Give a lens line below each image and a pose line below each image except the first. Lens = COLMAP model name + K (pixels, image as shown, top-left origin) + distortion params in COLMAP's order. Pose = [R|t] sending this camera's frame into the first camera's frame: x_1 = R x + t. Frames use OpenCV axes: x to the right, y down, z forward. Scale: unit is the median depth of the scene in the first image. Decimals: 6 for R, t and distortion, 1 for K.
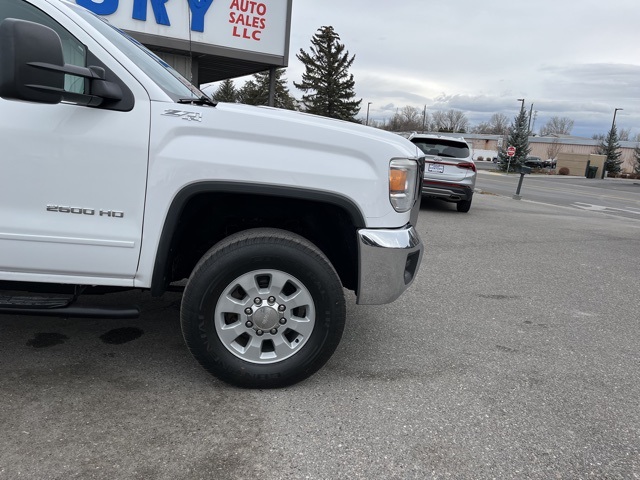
lens RADIAL K [[482.4, 0, 316.8], [0, 482.4, 234.0], [0, 0, 1]] dist [0.071865, -0.098575]
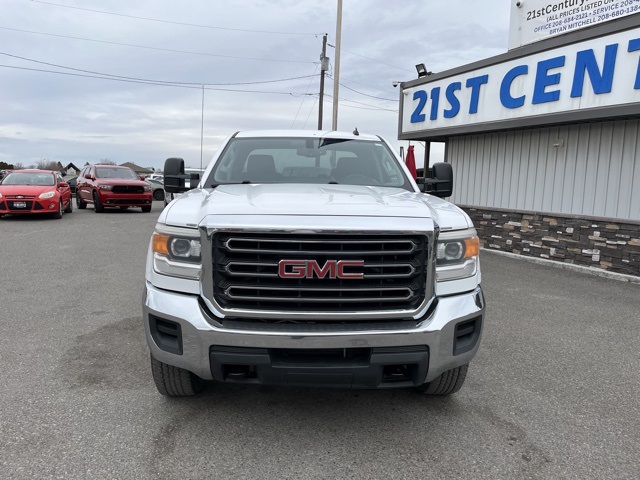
lens RADIAL K [[482.4, 0, 316.3], [0, 482.4, 240.6], [0, 0, 1]] dist [0.071865, -0.098575]
pose [[-0.060771, 0.040818, -0.997317, 1.100782], [-0.228072, 0.972163, 0.053686, -0.226037], [0.971746, 0.230722, -0.049770, 1.257547]]
